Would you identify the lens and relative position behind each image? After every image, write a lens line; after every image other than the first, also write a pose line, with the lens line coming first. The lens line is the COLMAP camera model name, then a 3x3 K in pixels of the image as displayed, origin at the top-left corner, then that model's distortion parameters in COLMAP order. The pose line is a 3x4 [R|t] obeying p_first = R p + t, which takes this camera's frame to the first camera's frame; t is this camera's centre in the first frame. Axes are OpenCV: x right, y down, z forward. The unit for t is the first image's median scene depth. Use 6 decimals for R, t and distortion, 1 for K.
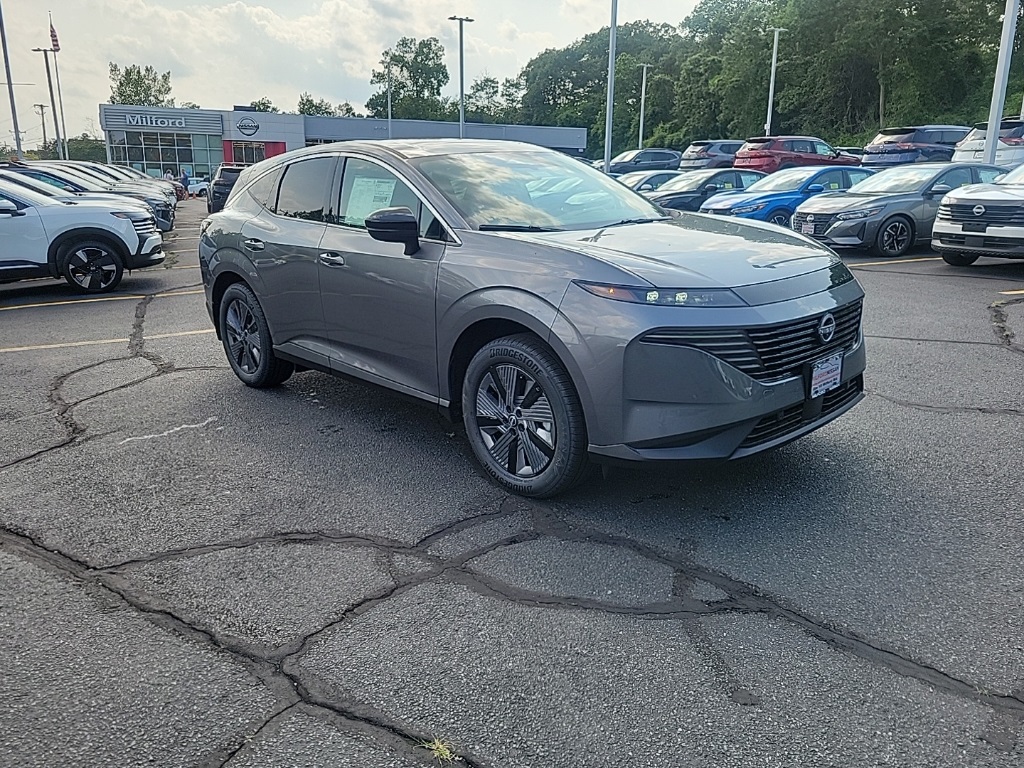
lens RADIAL K [[781.0, 0, 516.2], [0, 781.0, 383.8], [0, 0, 1]] dist [0.039491, -0.006269]
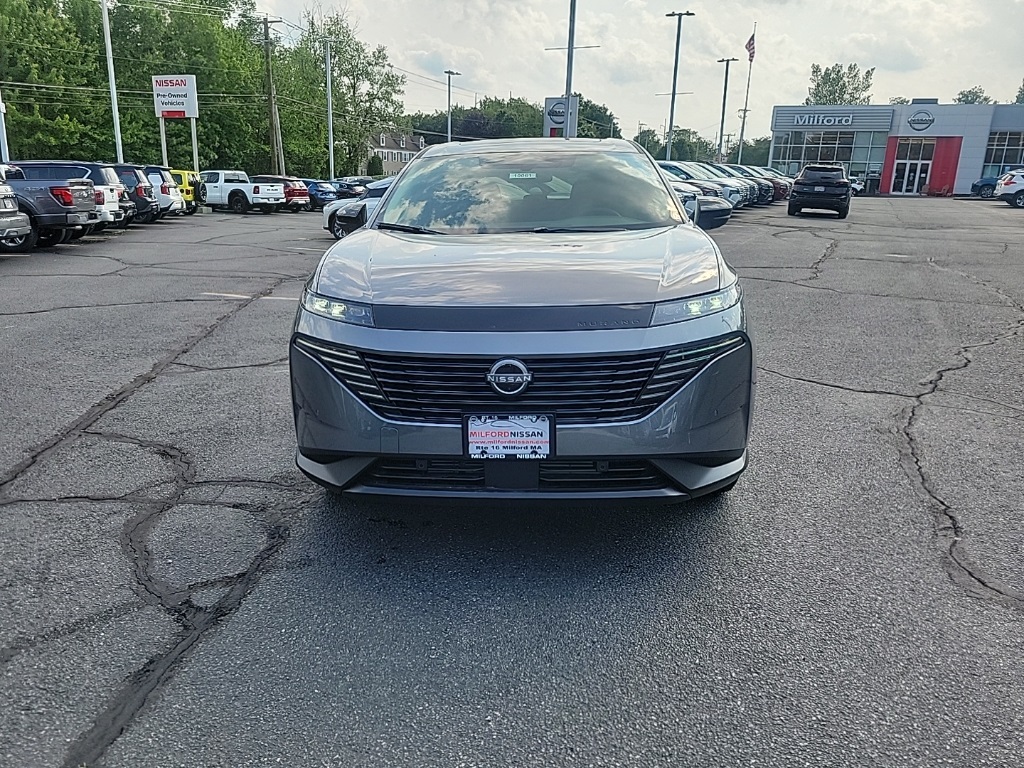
lens RADIAL K [[792.1, 0, 513.5], [0, 792.1, 407.3], [0, 0, 1]] dist [0.031573, -0.004844]
pose [[0.677717, 0.223961, -0.700386, 0.639936], [-0.206148, 0.972160, 0.111389, -0.087419], [0.705835, 0.068893, 0.705019, 0.302447]]
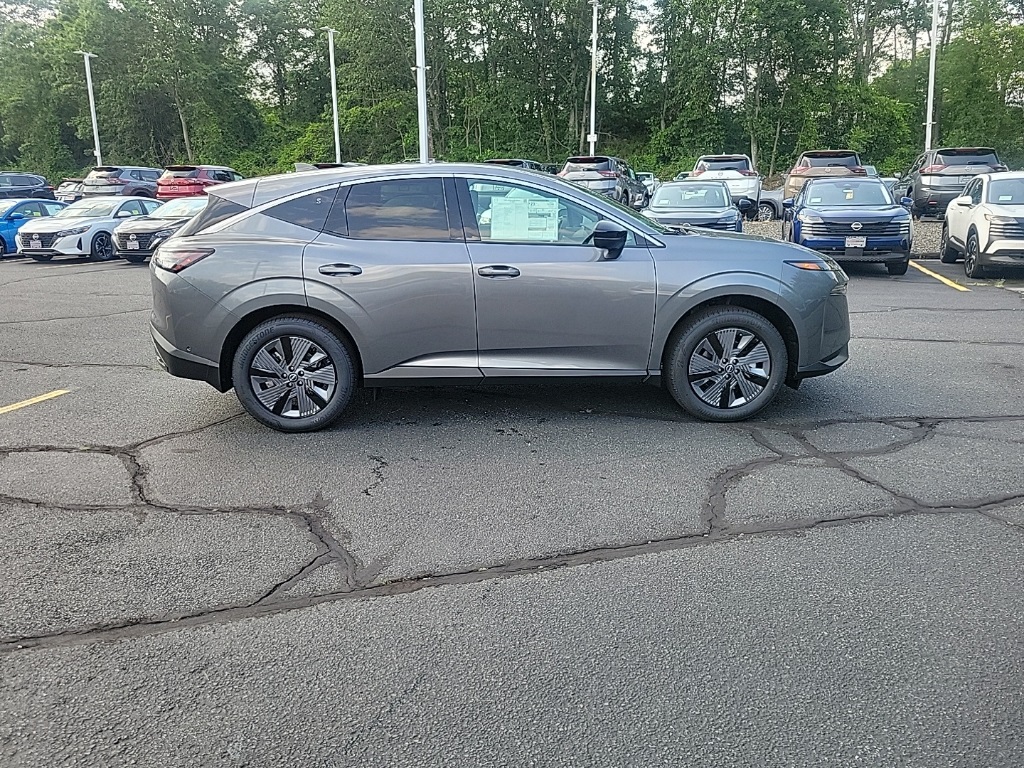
lens RADIAL K [[762.2, 0, 509.0], [0, 762.2, 384.0], [0, 0, 1]] dist [0.031073, -0.006385]
pose [[0.654400, -0.178752, 0.734717, -0.893796], [0.200224, 0.977936, 0.059590, -0.060273], [-0.729158, 0.108112, 0.675752, 0.262329]]
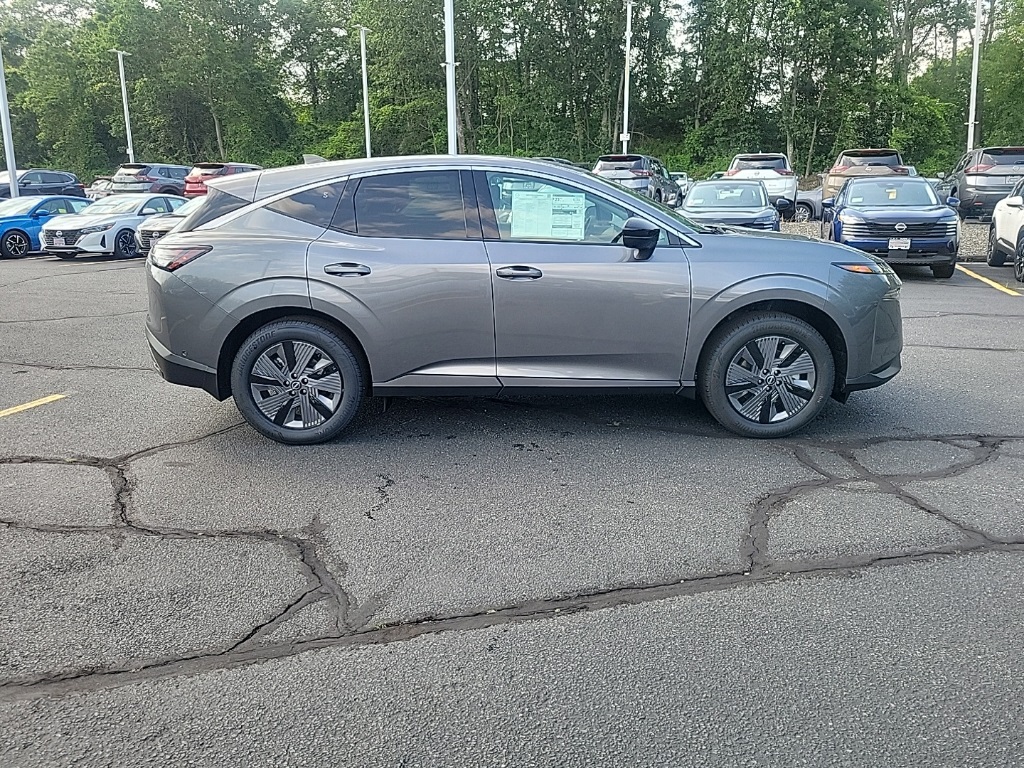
lens RADIAL K [[764.4, 0, 523.3], [0, 764.4, 382.7], [0, 0, 1]] dist [0.028011, -0.003847]
pose [[0.671397, -0.170501, 0.721218, -0.830883], [0.191835, 0.979990, 0.053093, -0.065047], [-0.715839, 0.102708, 0.690671, 0.302237]]
